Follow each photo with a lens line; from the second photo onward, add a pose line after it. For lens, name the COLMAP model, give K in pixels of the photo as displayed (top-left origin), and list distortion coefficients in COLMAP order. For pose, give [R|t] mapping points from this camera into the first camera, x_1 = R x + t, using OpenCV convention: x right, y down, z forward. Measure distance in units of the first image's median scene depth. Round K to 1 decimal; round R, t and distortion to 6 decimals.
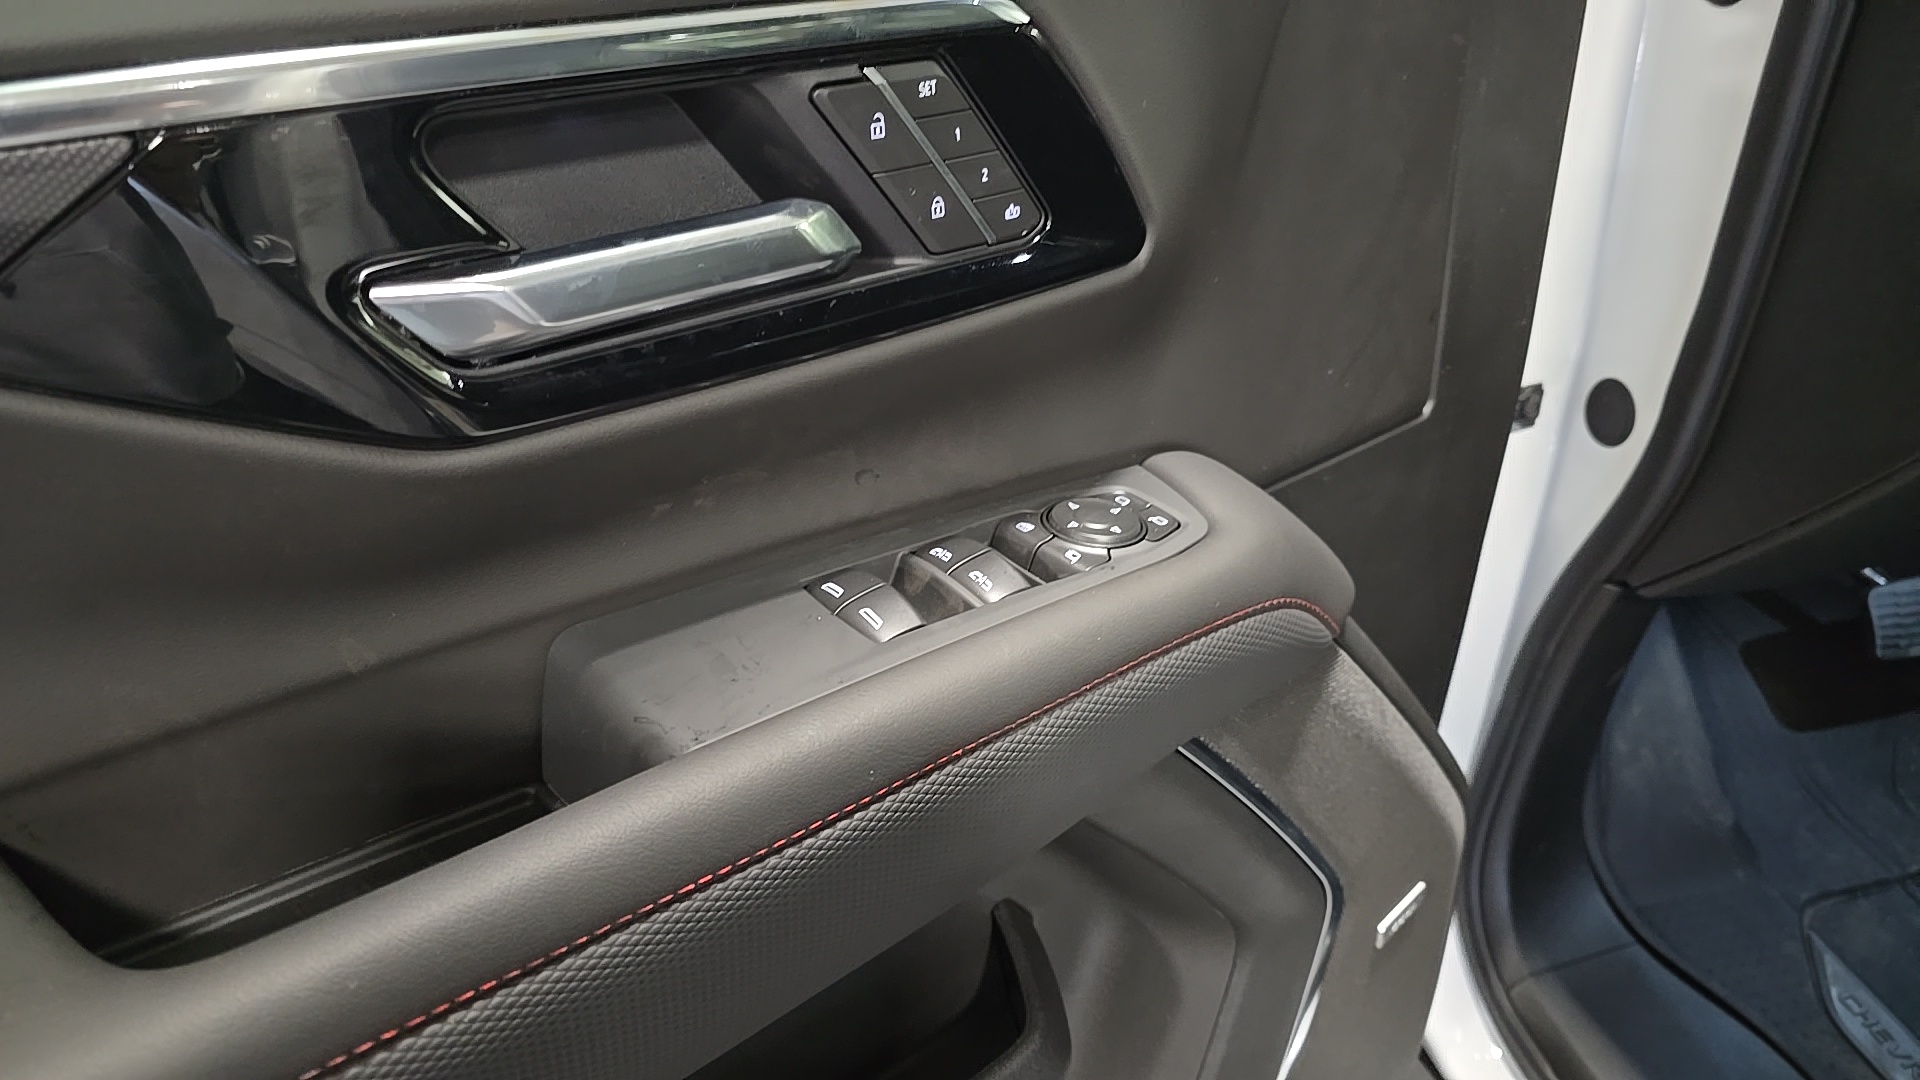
lens RADIAL K [[1300.0, 0, 970.7], [0, 1300.0, 540.8], [0, 0, 1]] dist [0.062208, -0.058241]
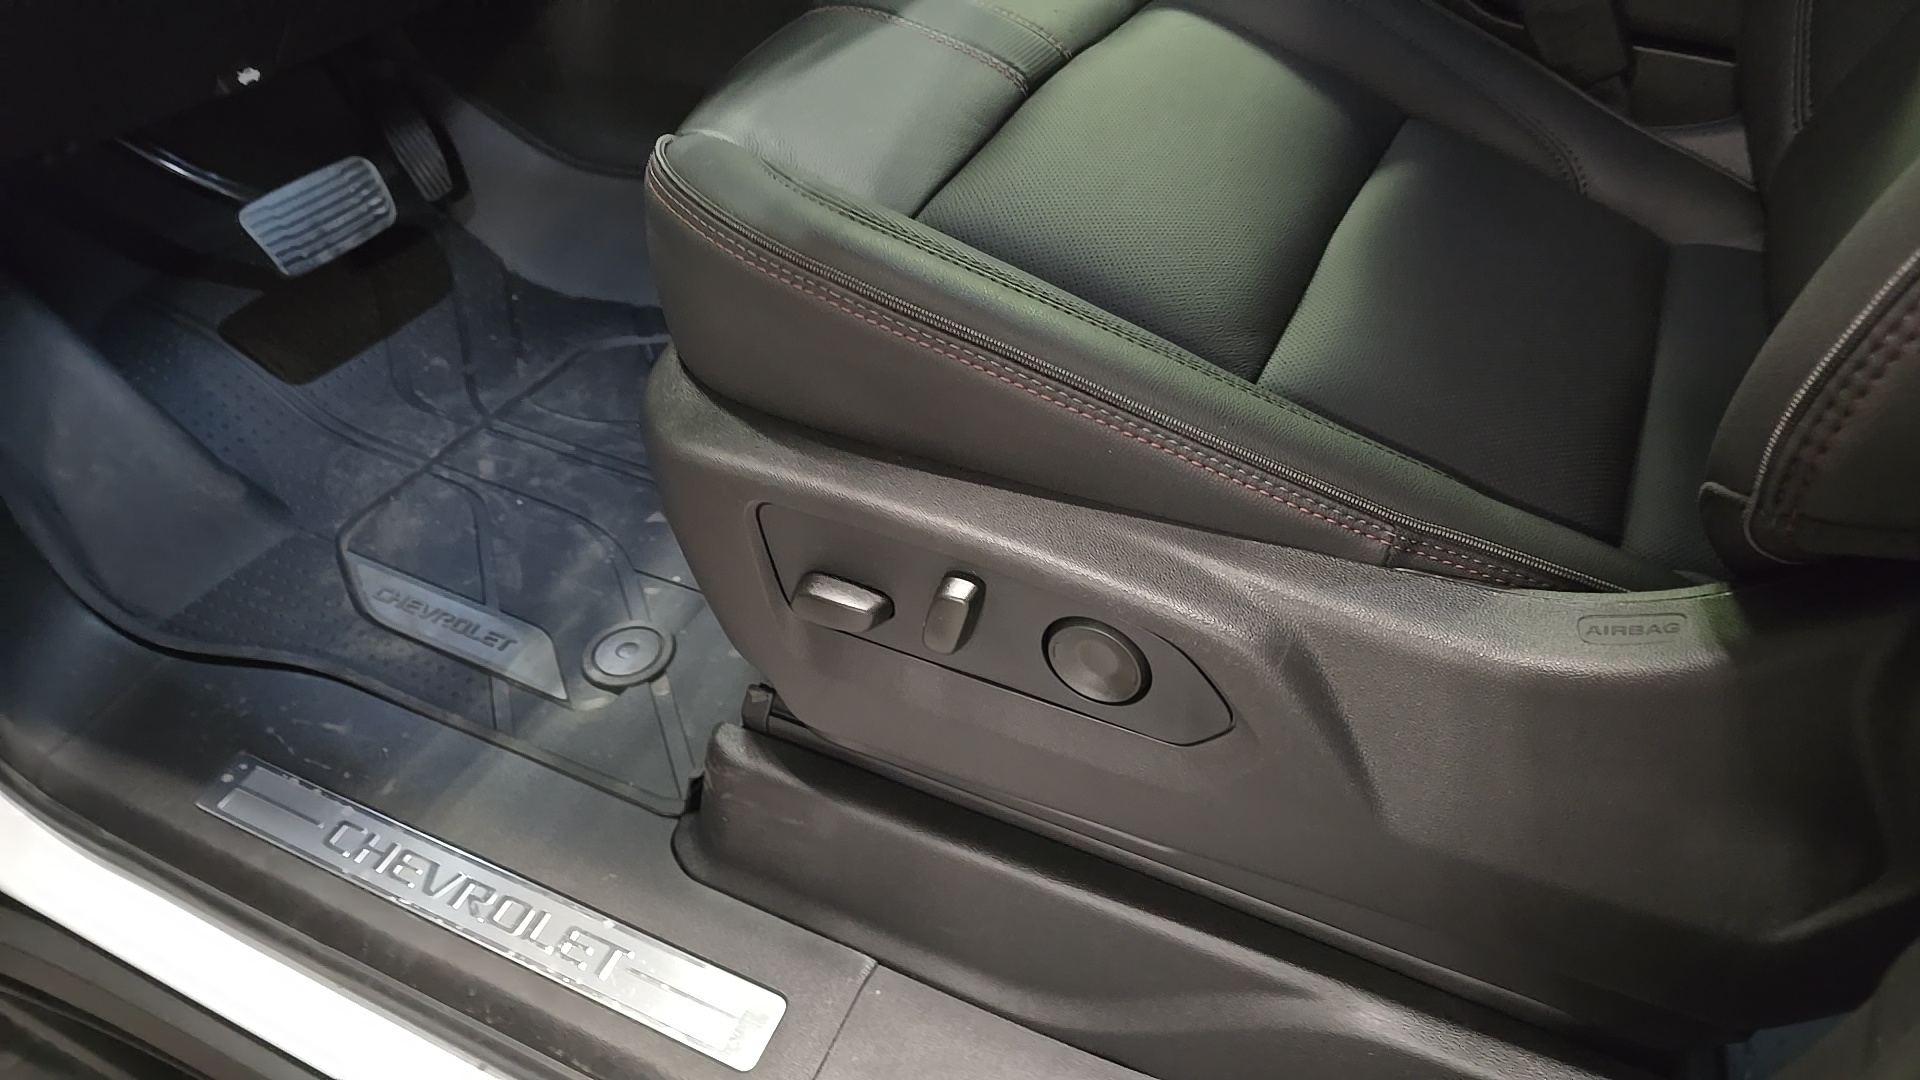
lens RADIAL K [[1300.0, 0, 969.5], [0, 1300.0, 526.1], [0, 0, 1]] dist [0.062208, -0.058241]
pose [[0.642951, -0.472556, 0.602748, 0.338041], [0.405116, 0.877698, 0.255982, 0.206652], [-0.649997, 0.079599, 0.755757, -0.049064]]
